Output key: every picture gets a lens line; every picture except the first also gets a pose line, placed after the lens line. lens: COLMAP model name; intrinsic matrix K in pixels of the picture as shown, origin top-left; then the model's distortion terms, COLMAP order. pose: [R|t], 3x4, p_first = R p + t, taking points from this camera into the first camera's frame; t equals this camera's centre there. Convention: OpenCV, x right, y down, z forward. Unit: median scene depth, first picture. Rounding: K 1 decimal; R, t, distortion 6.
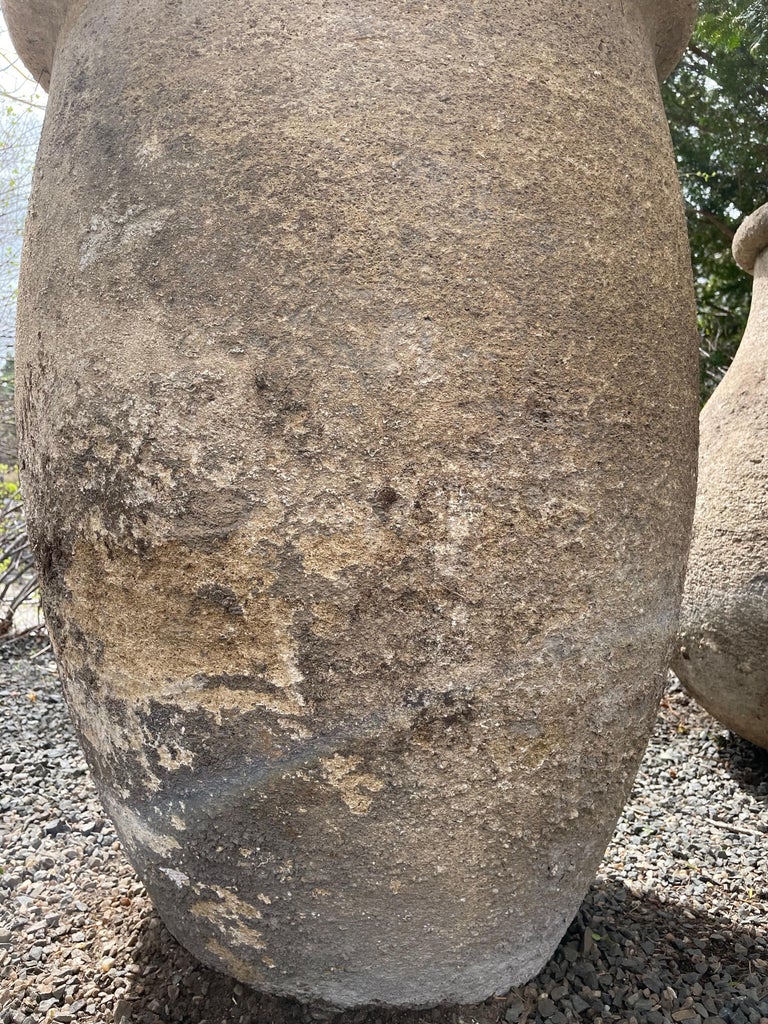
lens RADIAL K [[779.1, 0, 396.0], [0, 779.1, 511.1], [0, 0, 1]] dist [0.085345, -0.123629]
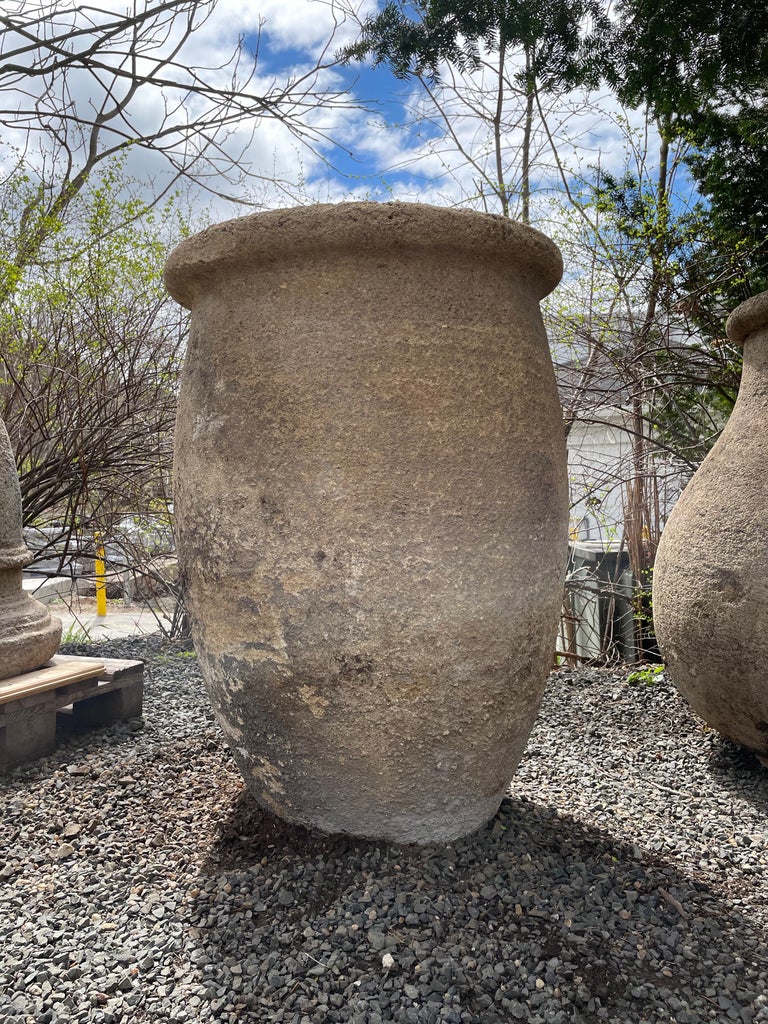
lens RADIAL K [[779.1, 0, 398.0], [0, 779.1, 515.2], [0, 0, 1]] dist [0.082619, -0.117646]
pose [[0.964080, 0.000296, -0.265613, 0.674015], [-0.004687, 0.999863, -0.015898, -0.085390], [0.265571, 0.016572, 0.963949, -0.839830]]
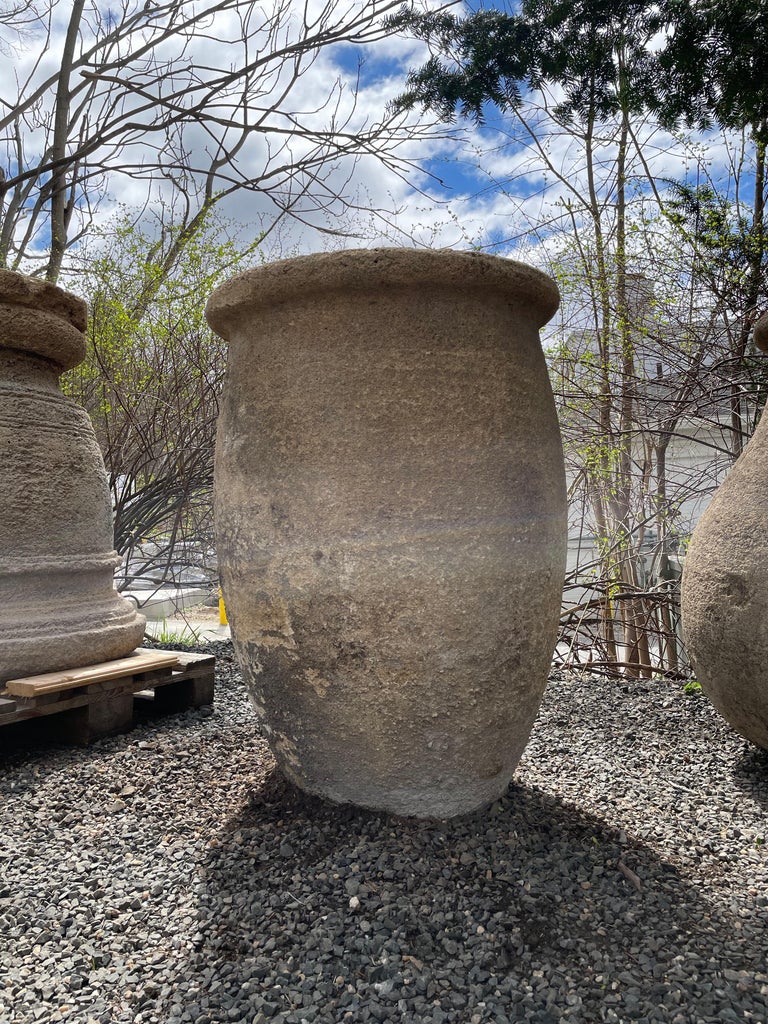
lens RADIAL K [[779.1, 0, 396.0], [0, 779.1, 511.1], [0, 0, 1]] dist [0.085345, -0.123629]
pose [[0.911044, -0.011497, -0.412150, 1.088855], [-0.005766, 0.999158, -0.040617, -0.050752], [0.412270, 0.039380, 0.910210, -0.966960]]
